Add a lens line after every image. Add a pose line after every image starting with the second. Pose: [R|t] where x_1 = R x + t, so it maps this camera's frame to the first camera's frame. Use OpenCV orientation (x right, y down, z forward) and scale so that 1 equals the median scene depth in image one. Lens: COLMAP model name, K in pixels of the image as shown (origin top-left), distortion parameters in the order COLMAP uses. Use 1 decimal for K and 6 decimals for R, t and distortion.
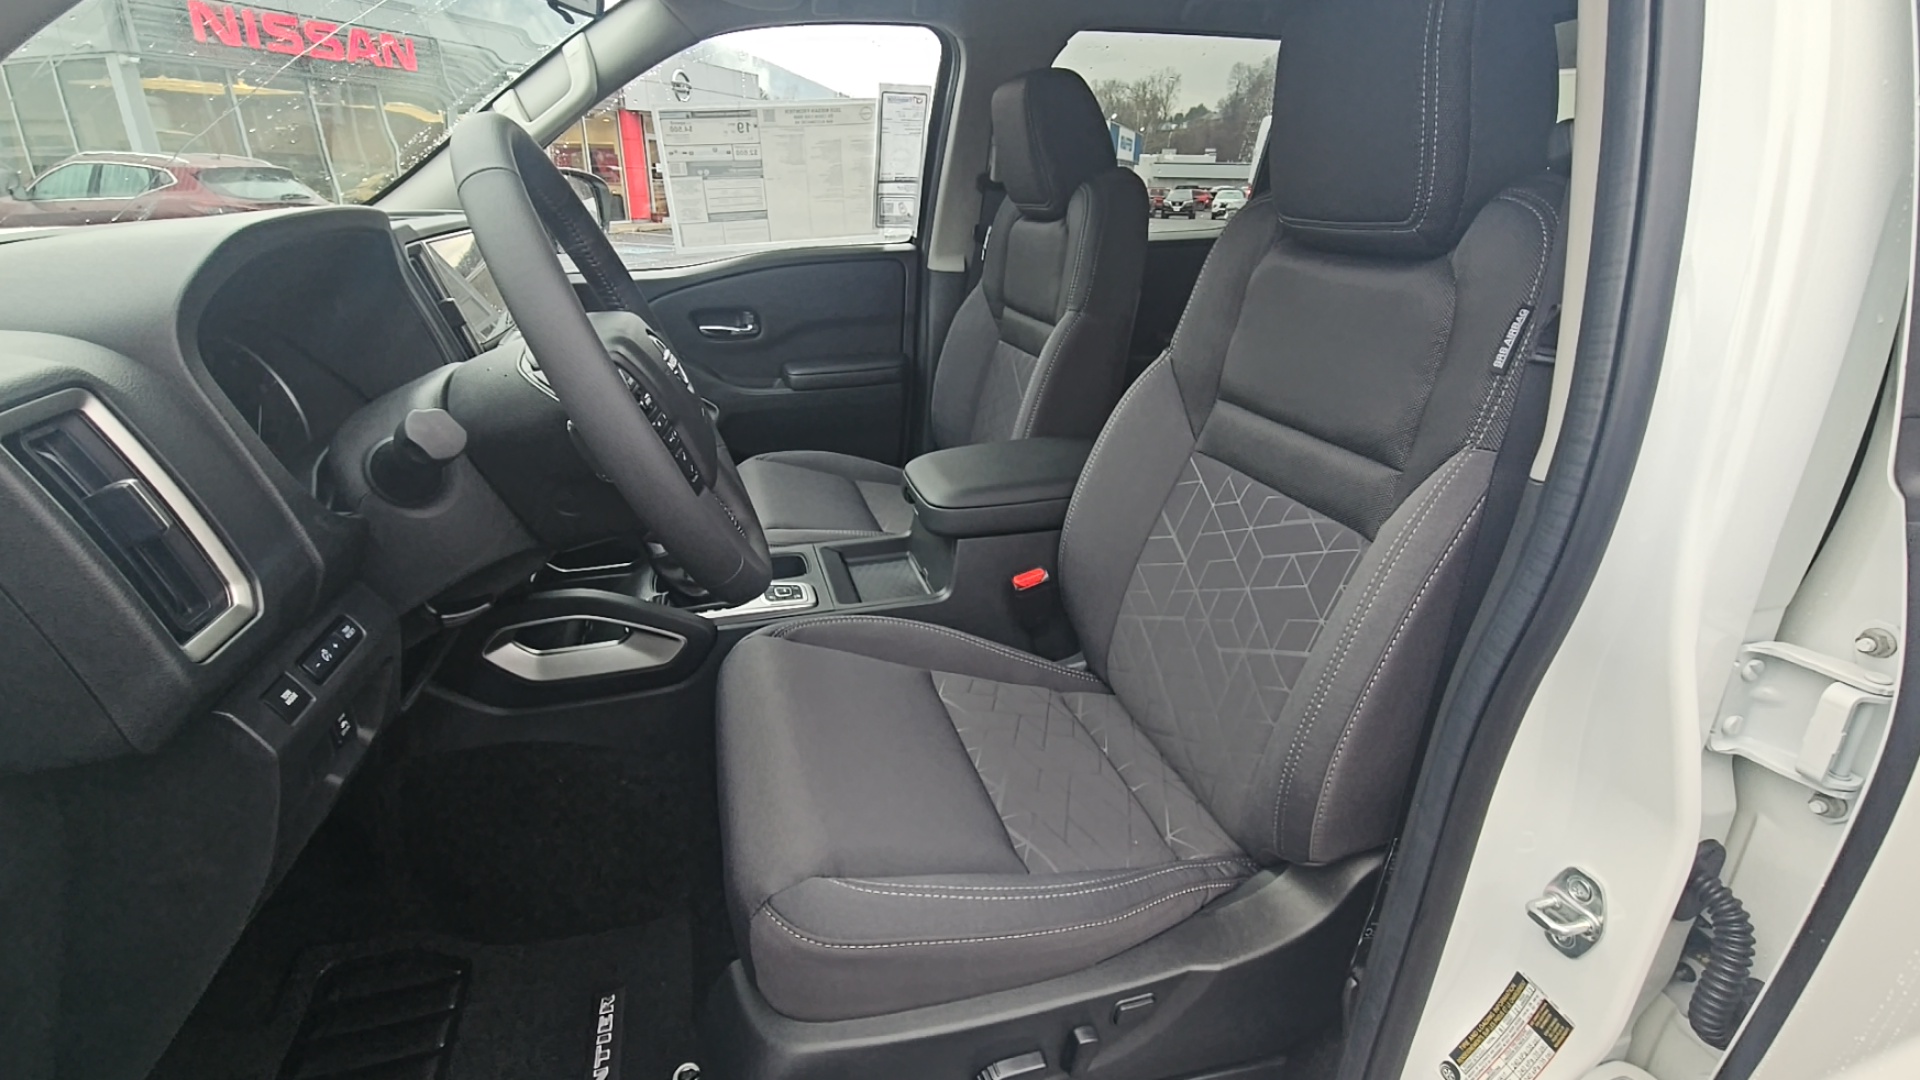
lens RADIAL K [[852.5, 0, 955.2], [0, 852.5, 541.9], [0, 0, 1]] dist [0.008424, -0.007484]
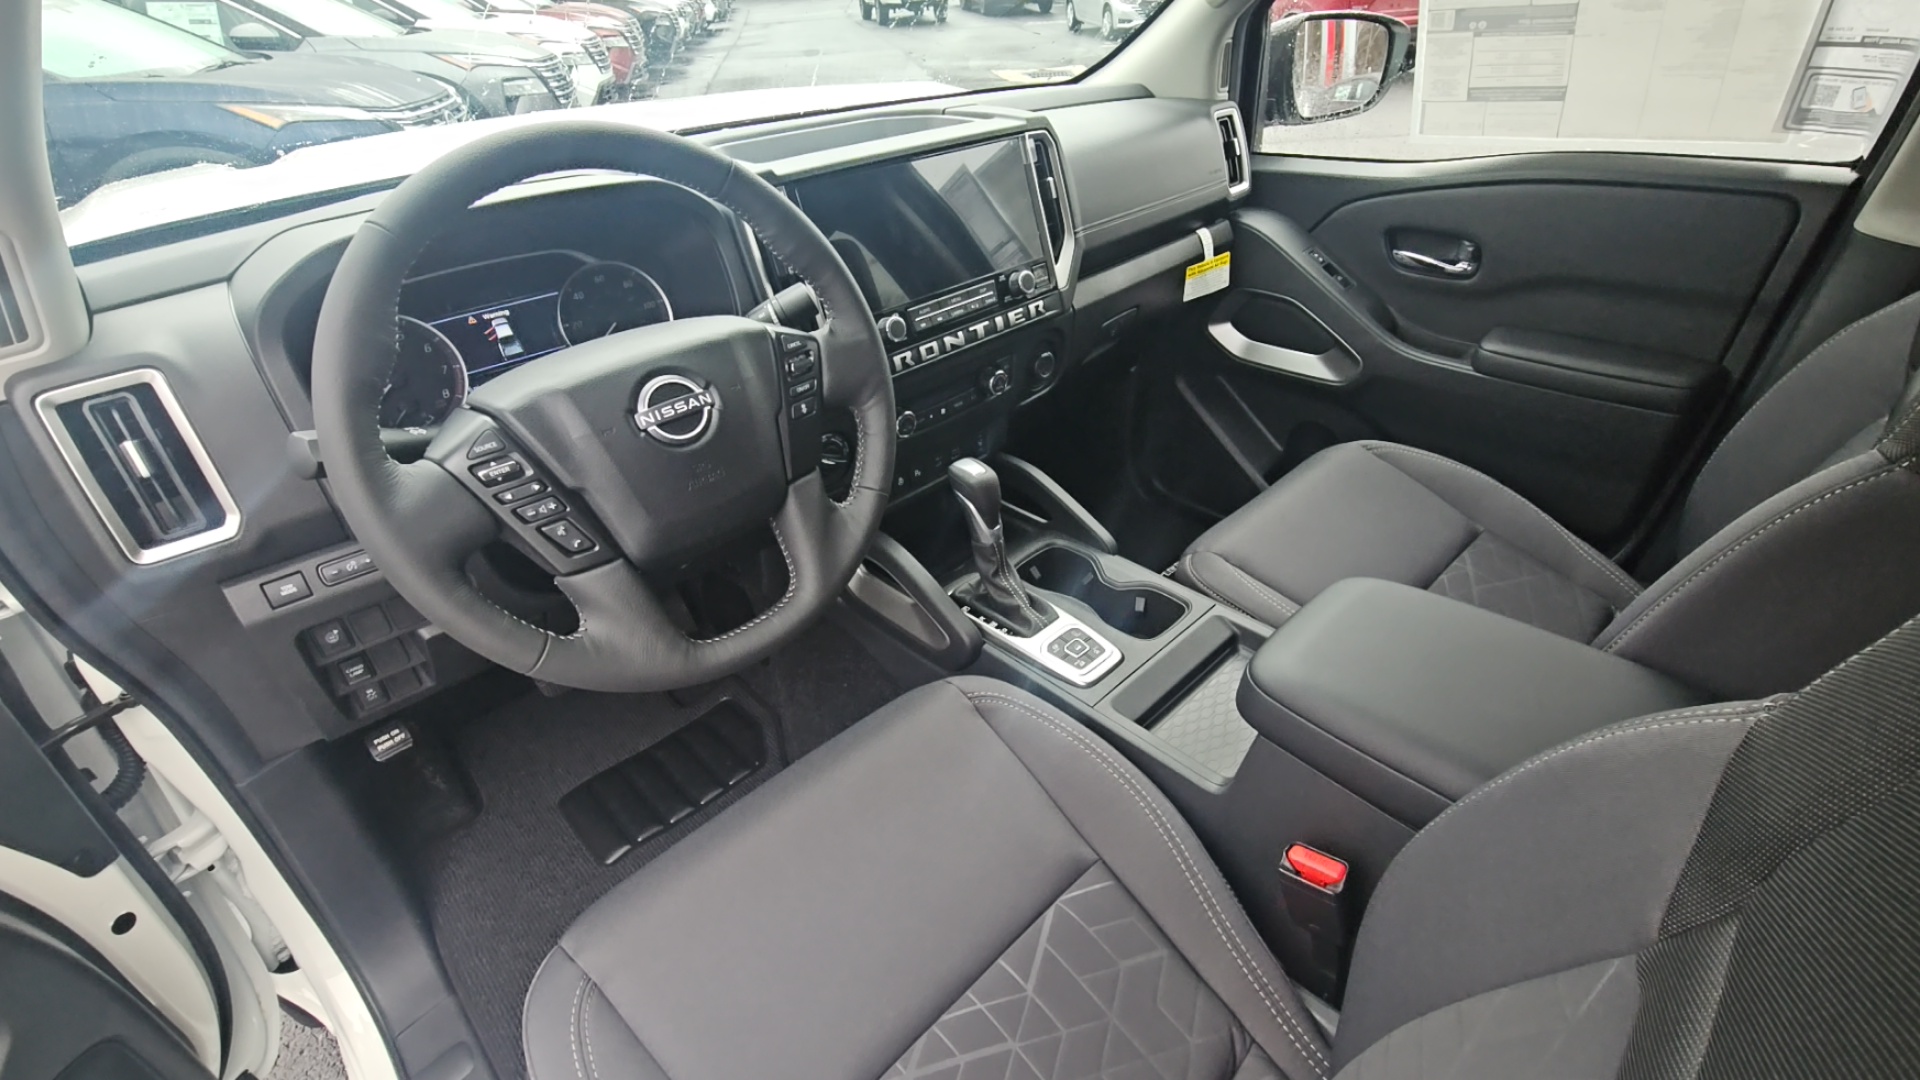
lens RADIAL K [[852.5, 0, 920.4], [0, 852.5, 547.1], [0, 0, 1]] dist [0.008424, -0.007484]
pose [[0.449264, 0.470376, -0.759544, 0.198270], [-0.292953, 0.880730, 0.372146, -0.185262], [0.844002, 0.055319, 0.533479, 0.285413]]
